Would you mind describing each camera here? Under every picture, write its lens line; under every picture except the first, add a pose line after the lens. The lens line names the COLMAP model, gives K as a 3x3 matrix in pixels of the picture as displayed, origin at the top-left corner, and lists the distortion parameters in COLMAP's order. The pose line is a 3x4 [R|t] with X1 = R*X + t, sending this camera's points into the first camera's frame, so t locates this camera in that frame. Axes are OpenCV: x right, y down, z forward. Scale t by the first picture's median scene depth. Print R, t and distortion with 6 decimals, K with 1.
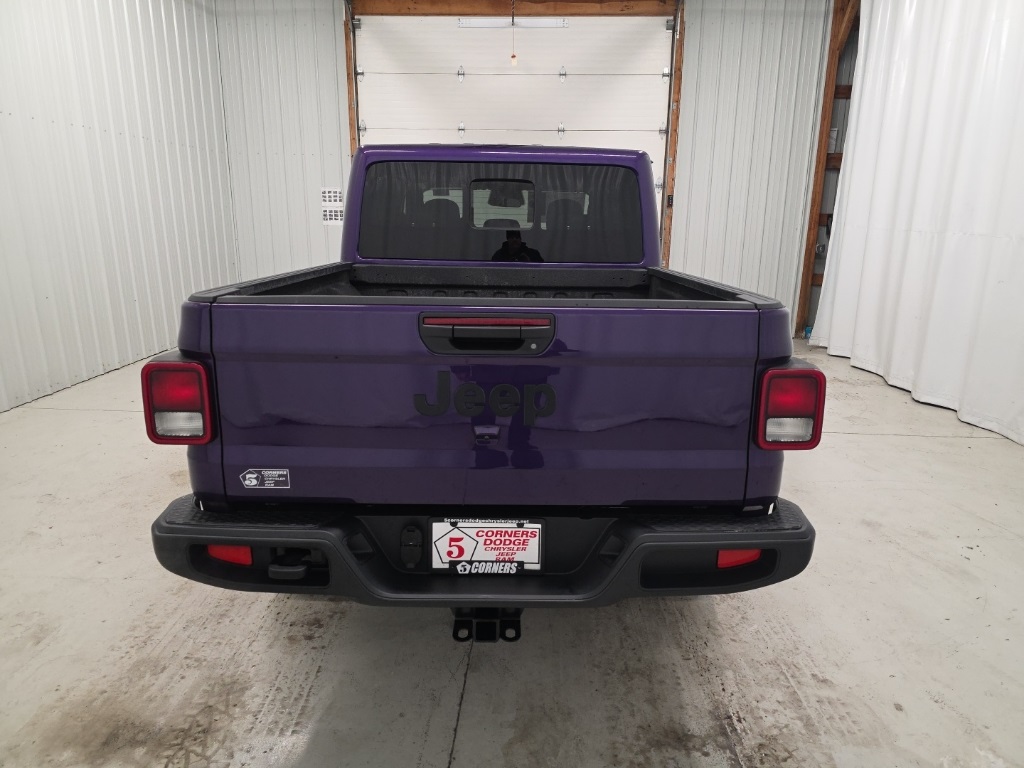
lens RADIAL K [[685.2, 0, 518.4], [0, 685.2, 376.8], [0, 0, 1]] dist [0.041947, -0.030685]
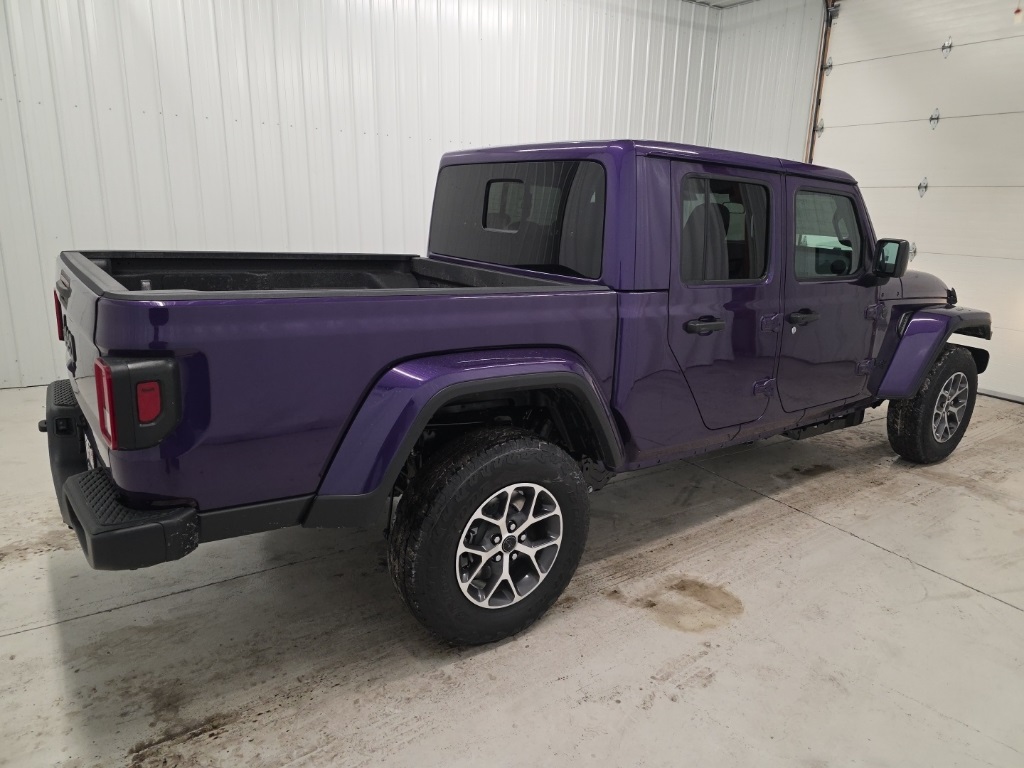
lens RADIAL K [[685.2, 0, 514.4], [0, 685.2, 385.2], [0, 0, 1]] dist [0.041947, -0.030685]
pose [[0.583251, 0.213796, -0.783651, 1.118342], [-0.218792, 0.970435, 0.101913, -0.150318], [0.782271, 0.112016, 0.612784, 0.630859]]
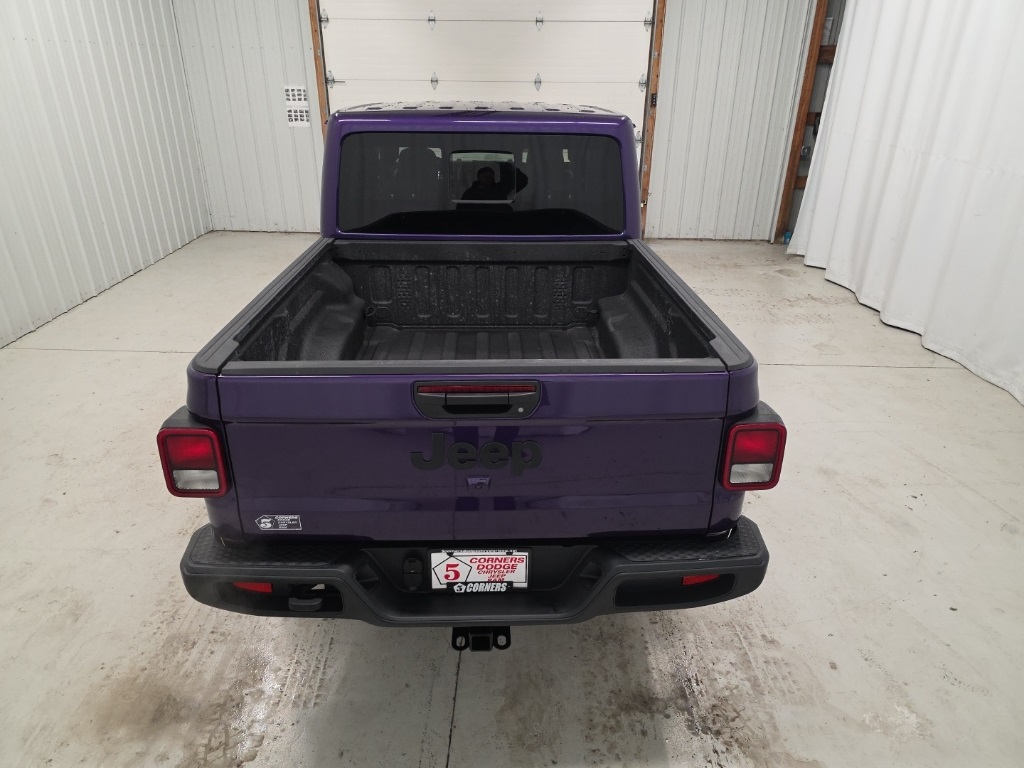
lens RADIAL K [[685.2, 0, 509.0], [0, 685.2, 380.9], [0, 0, 1]] dist [0.041947, -0.030685]
pose [[0.999713, -0.015571, 0.018223, -0.010825], [0.011751, 0.981020, 0.193550, -0.215932], [-0.020891, -0.193280, 0.980921, -0.037330]]
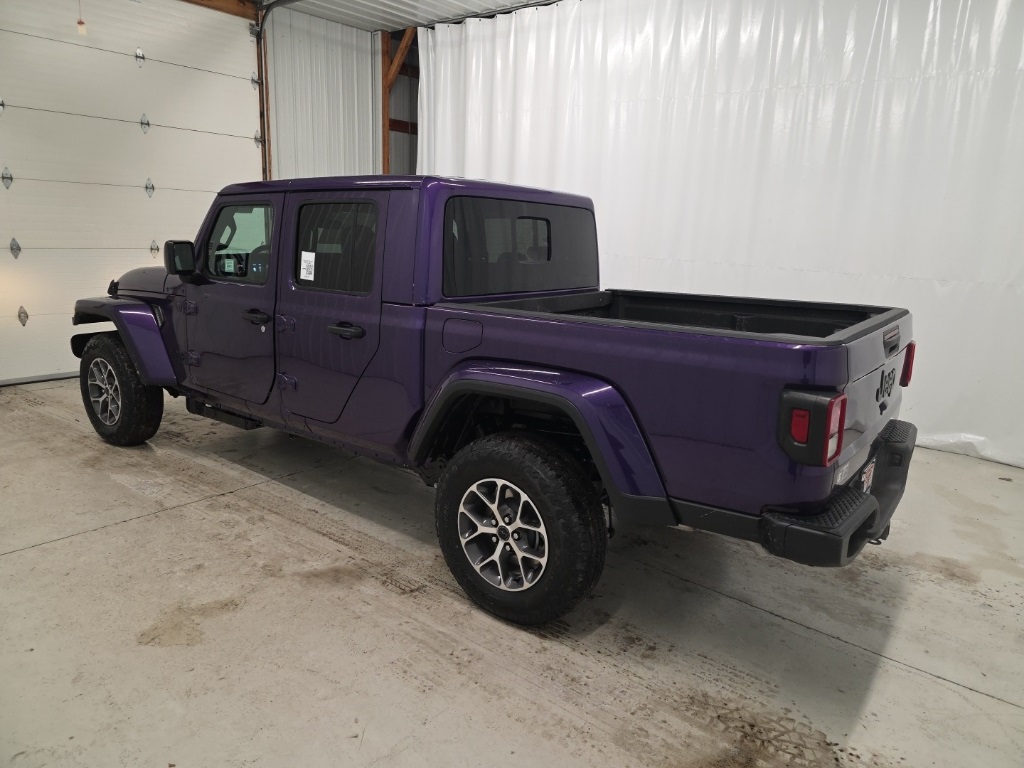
lens RADIAL K [[685.2, 0, 519.9], [0, 685.2, 386.3], [0, 0, 1]] dist [0.041947, -0.030685]
pose [[0.598421, -0.170515, 0.782827, -1.314462], [0.157834, 0.983032, 0.093470, -0.178371], [-0.785482, 0.067622, 0.615180, 0.505256]]
